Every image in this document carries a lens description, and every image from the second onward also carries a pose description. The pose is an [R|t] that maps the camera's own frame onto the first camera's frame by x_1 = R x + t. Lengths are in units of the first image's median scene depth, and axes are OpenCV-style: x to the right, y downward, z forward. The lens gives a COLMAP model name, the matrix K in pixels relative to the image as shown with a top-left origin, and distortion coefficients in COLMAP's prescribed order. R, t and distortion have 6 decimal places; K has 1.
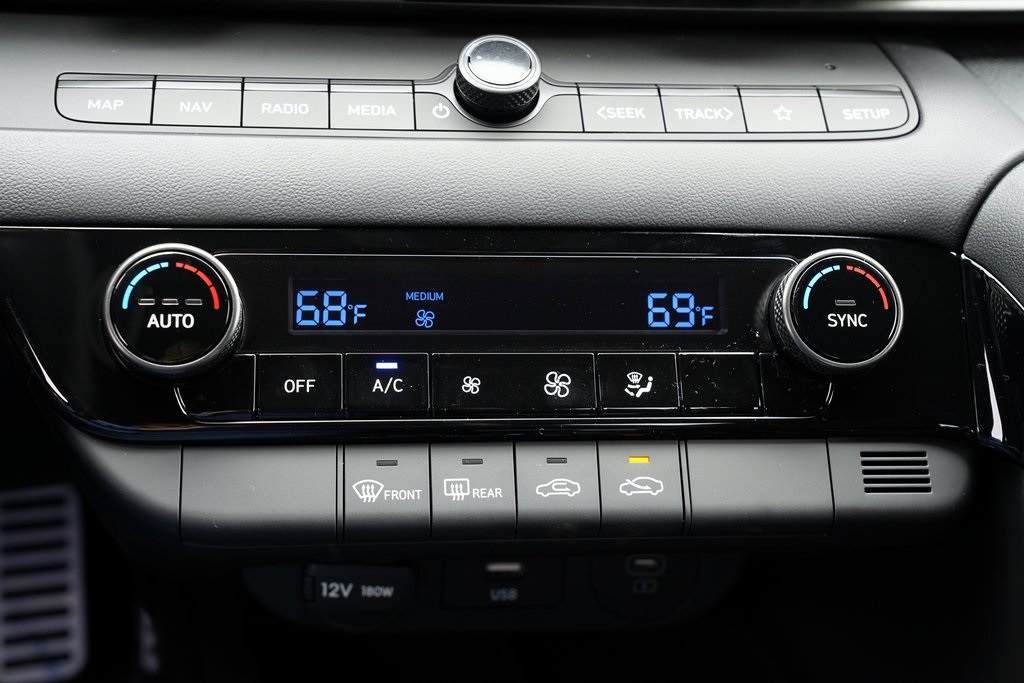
lens RADIAL K [[1370.1, 0, 509.4], [0, 1370.1, 331.8], [0, 0, 1]] dist [0.101442, 0.000000]
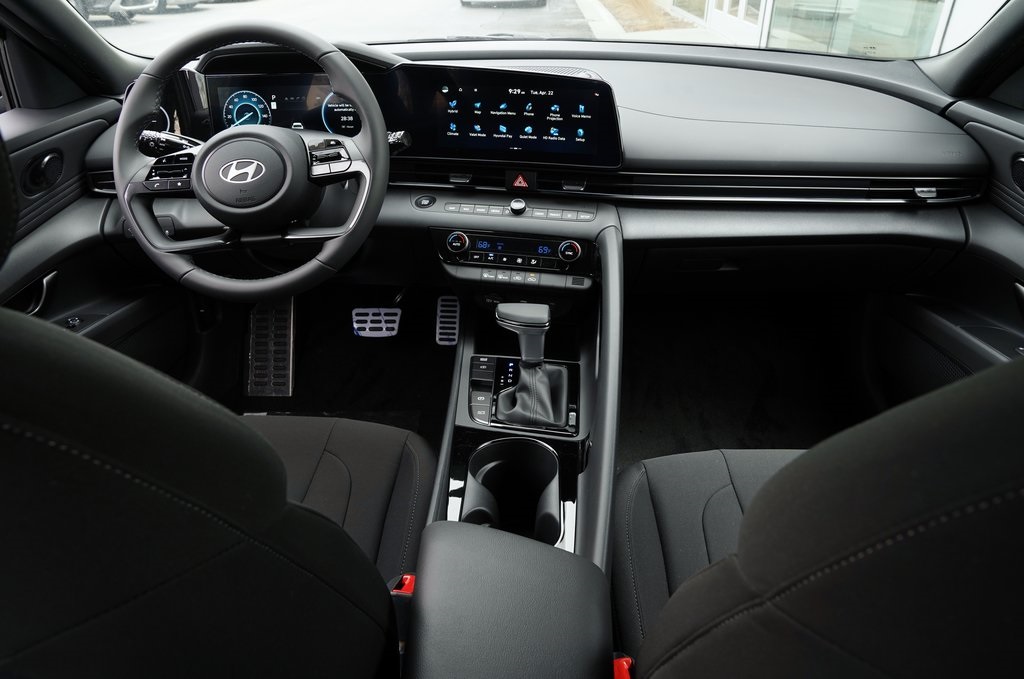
lens RADIAL K [[709.9, 0, 513.5], [0, 709.9, 334.7], [0, 0, 1]] dist [-0.117220, 0.071500]
pose [[0.951991, 0.105603, -0.287336, 0.894410], [-0.088960, 0.993543, 0.070411, 0.139209], [0.292916, -0.041469, 0.955238, -1.857357]]
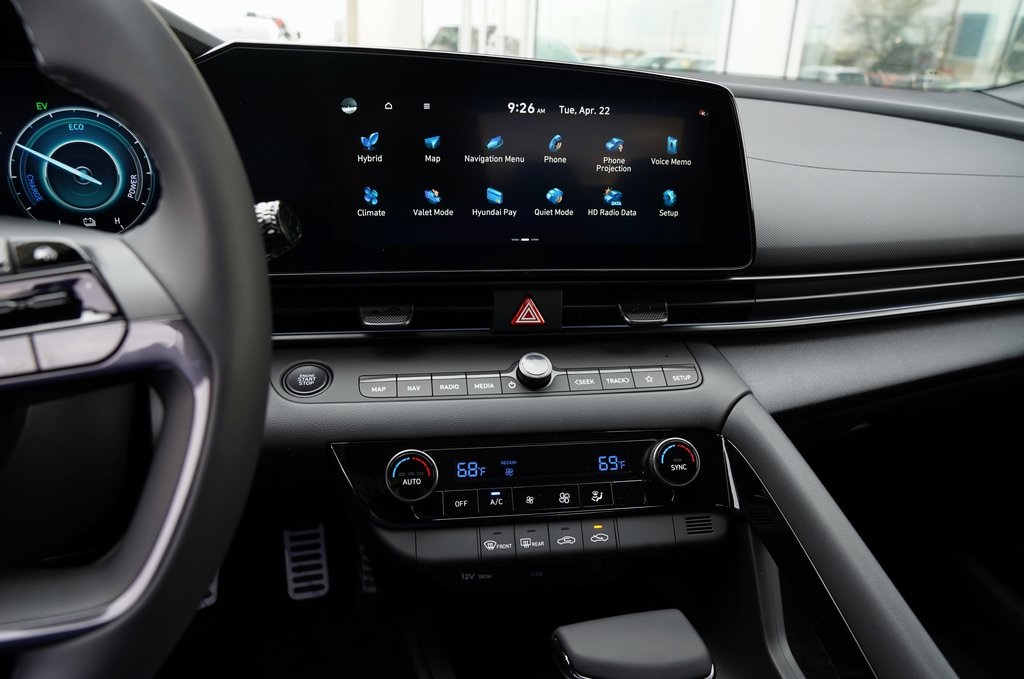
lens RADIAL K [[705.9, 0, 512.1], [0, 705.9, 335.3], [0, 0, 1]] dist [-0.114170, 0.052286]
pose [[0.999172, -0.027285, 0.030171, -0.088217], [0.029406, 0.996953, -0.072244, -0.162956], [-0.028108, 0.073072, 0.996931, -0.271368]]
